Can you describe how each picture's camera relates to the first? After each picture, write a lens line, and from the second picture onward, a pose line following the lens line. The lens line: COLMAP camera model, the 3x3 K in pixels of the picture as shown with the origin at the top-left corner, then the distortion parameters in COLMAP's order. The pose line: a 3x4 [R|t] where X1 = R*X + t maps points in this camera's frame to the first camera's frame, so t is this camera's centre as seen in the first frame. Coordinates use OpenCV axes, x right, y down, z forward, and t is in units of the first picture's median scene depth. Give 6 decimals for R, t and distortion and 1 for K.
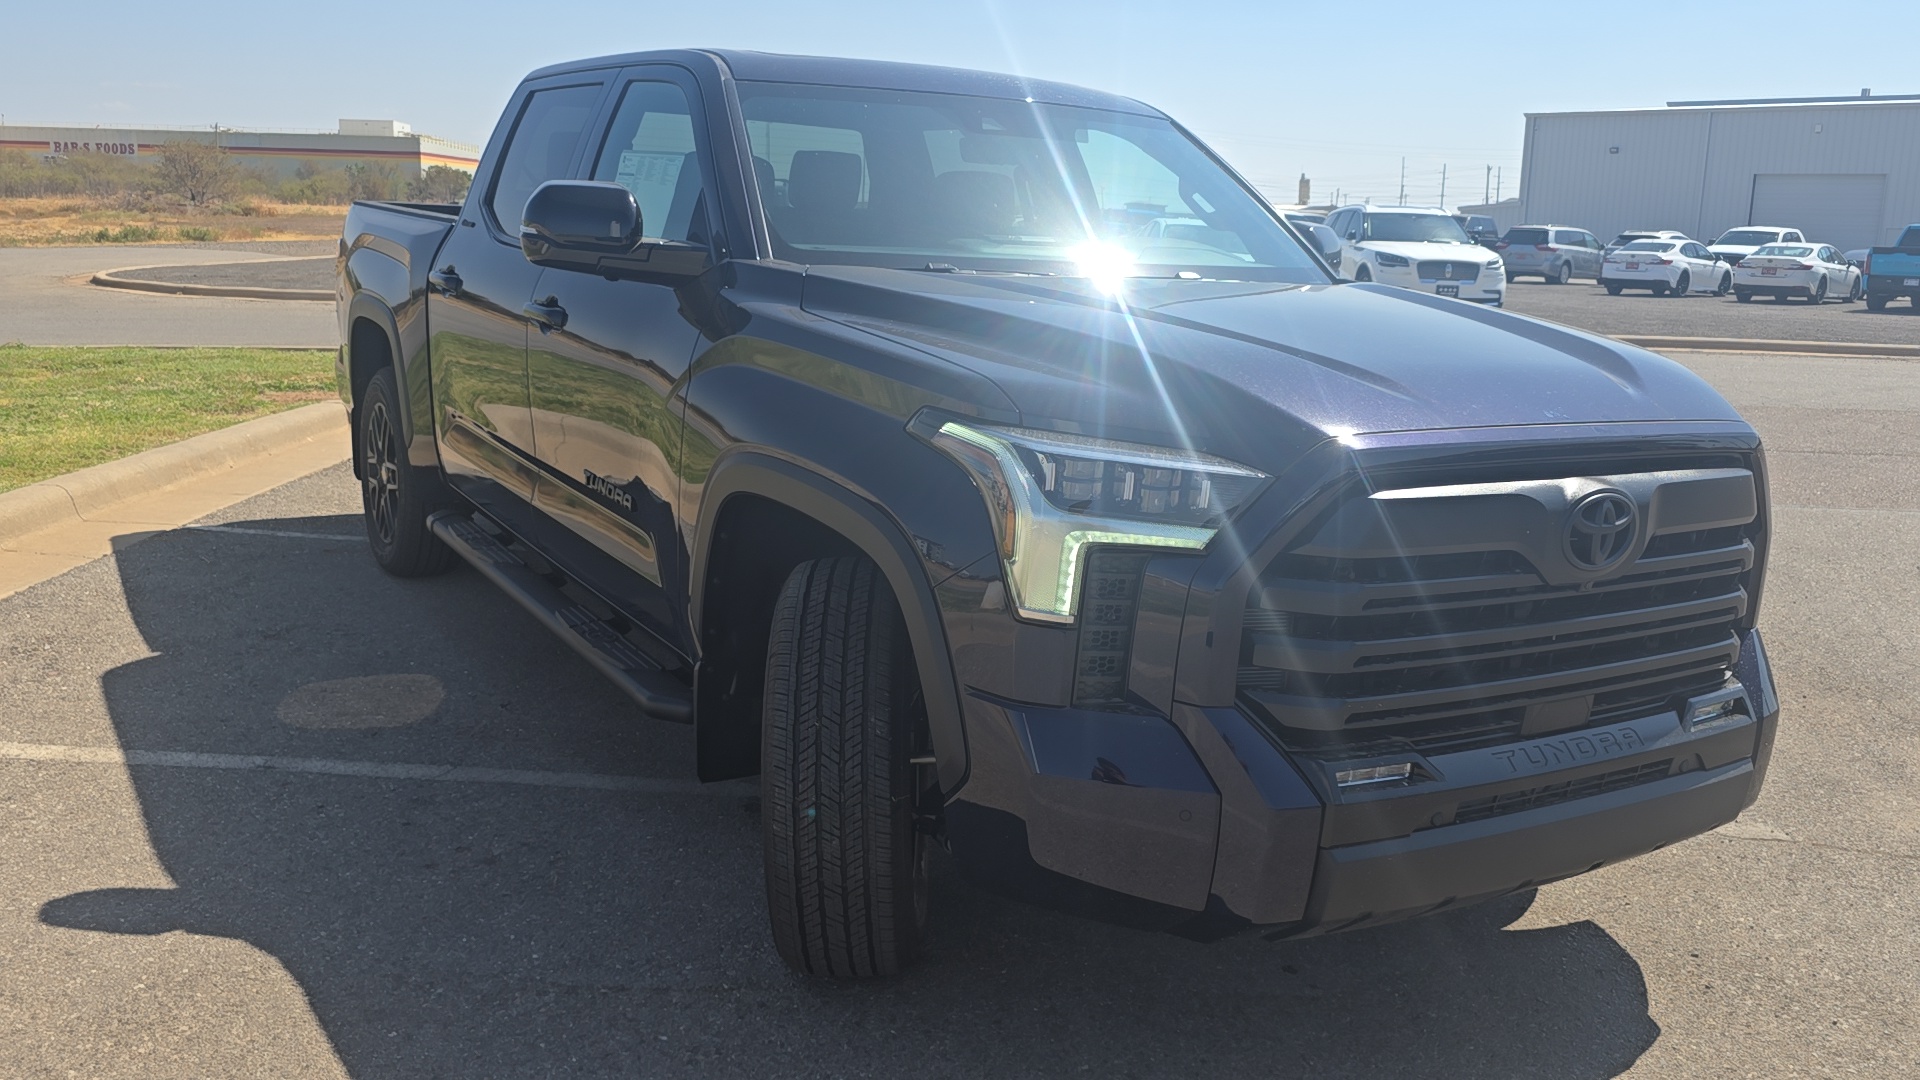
lens RADIAL K [[1595.1, 0, 954.8], [0, 1595.1, 529.9], [0, 0, 1]] dist [0.012488, -0.018240]
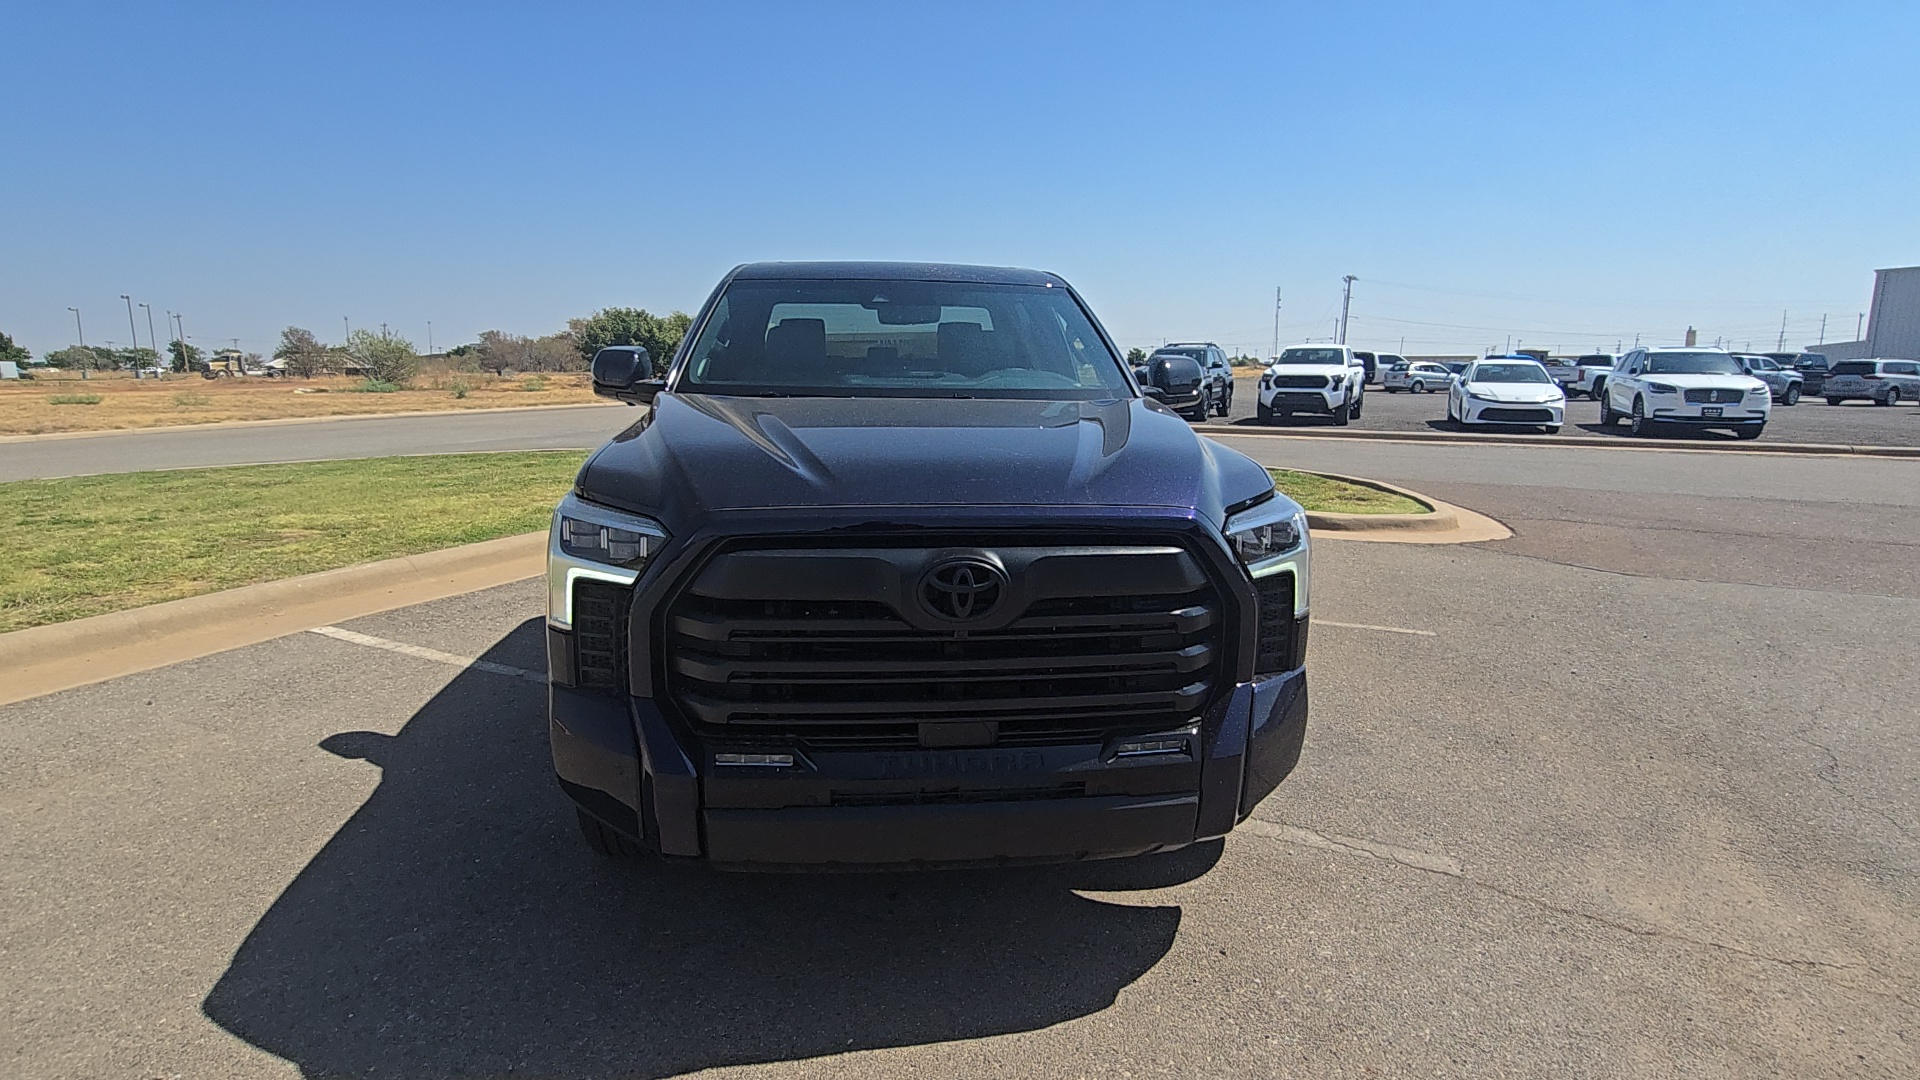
lens RADIAL K [[970.5, 0, 960.3], [0, 970.5, 555.4], [0, 0, 1]] dist [0.001782, -0.001882]
pose [[0.909957, 0.051738, -0.411462, 0.389057], [-0.054566, 0.998498, 0.004878, -0.017337], [0.411096, 0.018013, 0.911414, 0.163505]]
